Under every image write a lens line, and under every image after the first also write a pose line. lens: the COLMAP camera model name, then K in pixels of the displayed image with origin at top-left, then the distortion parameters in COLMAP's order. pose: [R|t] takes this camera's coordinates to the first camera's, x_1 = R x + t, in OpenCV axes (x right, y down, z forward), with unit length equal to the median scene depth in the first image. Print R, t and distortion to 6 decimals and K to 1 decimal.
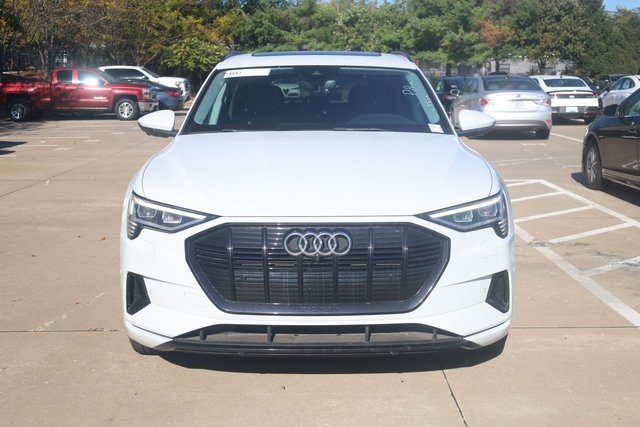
lens RADIAL K [[902.3, 0, 320.0], [0, 902.3, 213.5], [0, 0, 1]] dist [0.015821, 0.175971]
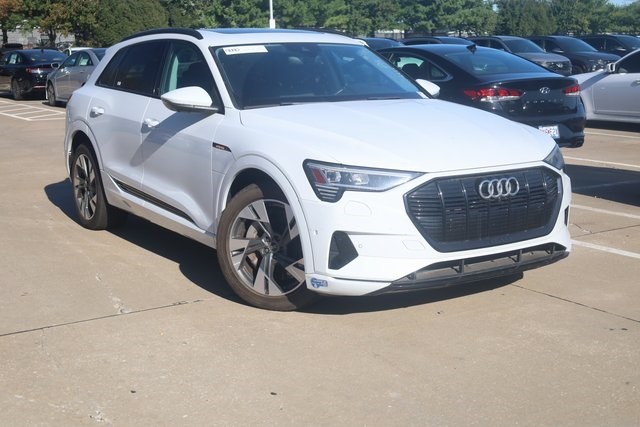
lens RADIAL K [[902.3, 0, 320.0], [0, 902.3, 213.5], [0, 0, 1]] dist [0.015821, 0.175971]
pose [[0.847584, -0.102918, 0.520586, -0.800303], [0.086782, 0.994688, 0.055353, -0.019861], [-0.523518, -0.001739, 0.852013, 0.059572]]
